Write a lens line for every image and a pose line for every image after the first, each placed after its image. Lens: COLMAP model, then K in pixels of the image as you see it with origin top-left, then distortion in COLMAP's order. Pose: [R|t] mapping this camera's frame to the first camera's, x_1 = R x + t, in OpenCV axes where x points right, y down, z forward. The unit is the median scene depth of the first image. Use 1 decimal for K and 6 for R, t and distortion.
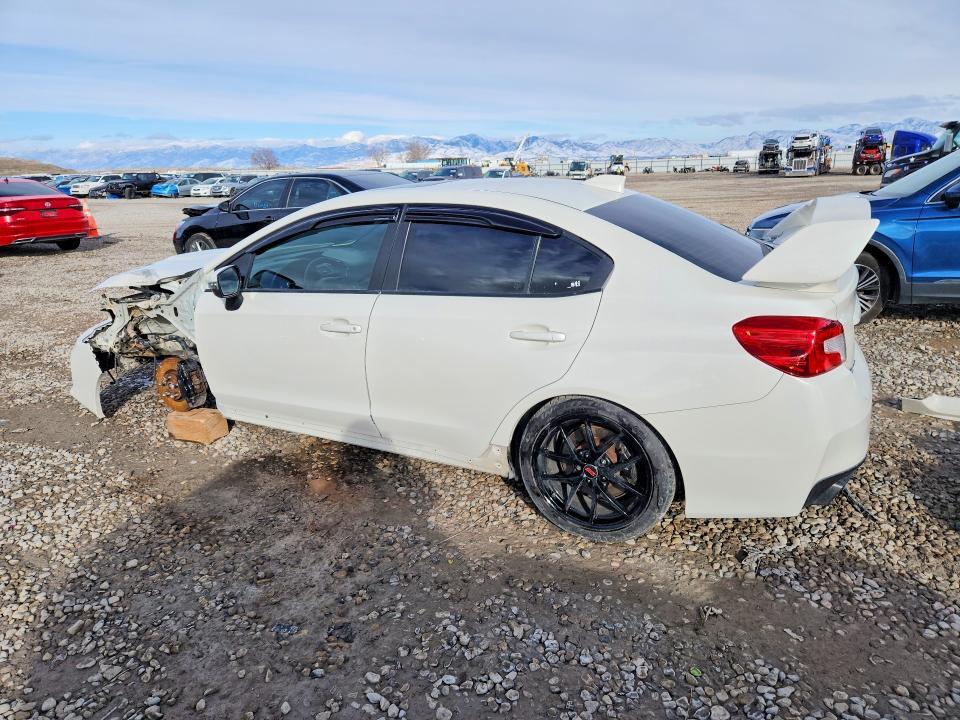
lens RADIAL K [[721.1, 0, 480.0], [0, 721.1, 360.0], [0, 0, 1]] dist [0.000680, -0.003600]
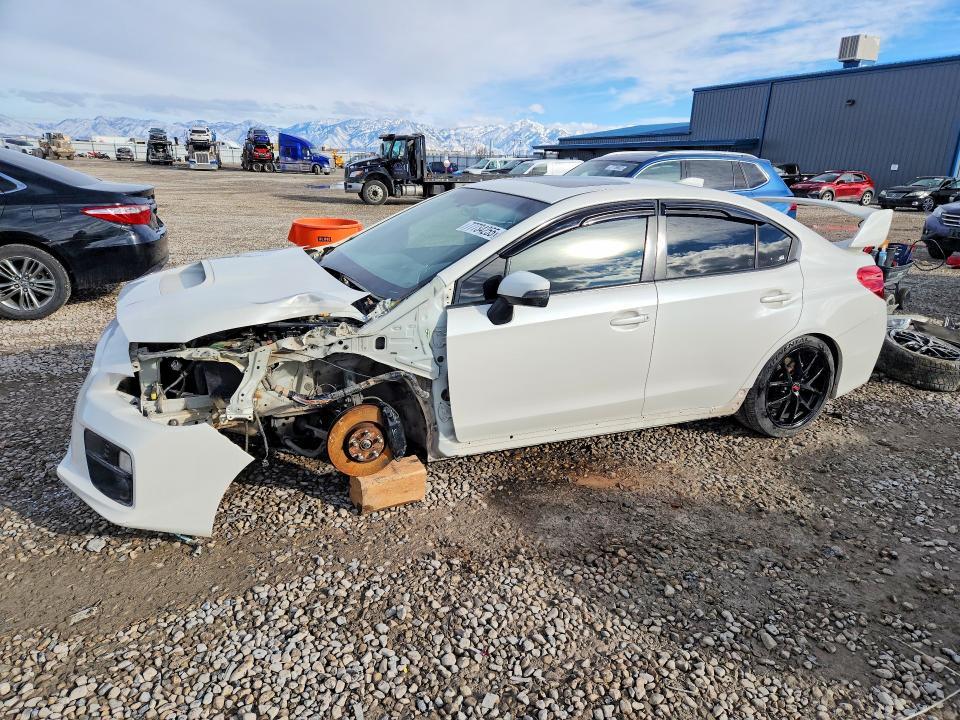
lens RADIAL K [[733.5, 0, 483.4], [0, 733.5, 357.6], [0, 0, 1]] dist [0.029156, -0.004265]
pose [[0.546742, -0.162274, 0.821426, -0.225398], [0.159270, 0.983284, 0.088239, -0.022379], [-0.822013, 0.082584, 0.563448, 0.107488]]
